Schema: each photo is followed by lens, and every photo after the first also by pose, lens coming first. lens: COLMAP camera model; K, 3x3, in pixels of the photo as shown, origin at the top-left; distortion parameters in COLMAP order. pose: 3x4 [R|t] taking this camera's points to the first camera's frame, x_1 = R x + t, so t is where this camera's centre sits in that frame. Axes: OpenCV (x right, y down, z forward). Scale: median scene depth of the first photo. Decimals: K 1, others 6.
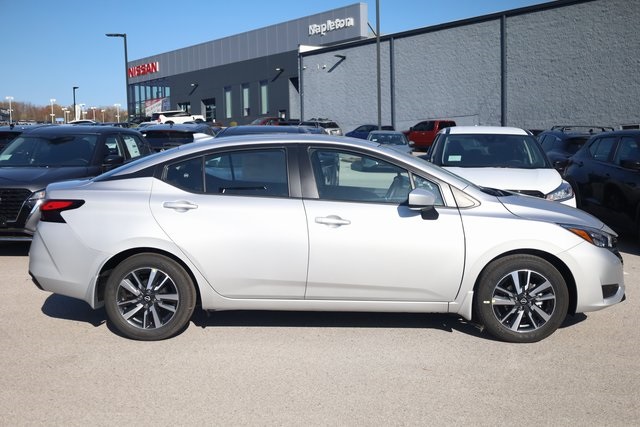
lens RADIAL K [[825.3, 0, 320.0], [0, 825.3, 213.5], [0, 0, 1]] dist [0.006545, 0.003745]
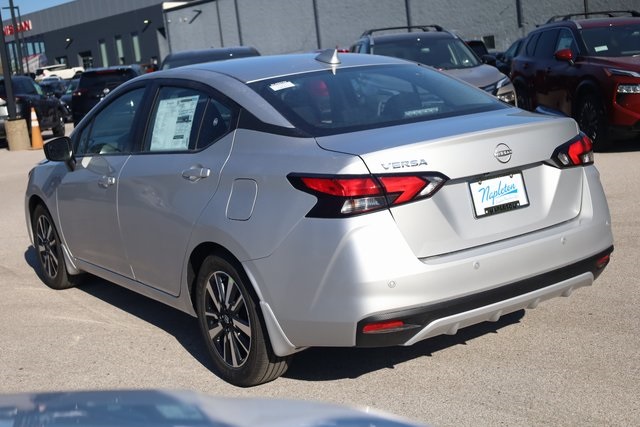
lens RADIAL K [[924.9, 0, 320.0], [0, 924.9, 213.5], [0, 0, 1]] dist [0.016986, -0.008242]
pose [[0.987077, -0.108010, 0.118378, 0.006392], [0.100776, 0.992751, 0.065496, 0.029337], [-0.124594, -0.052720, 0.990806, -0.303878]]
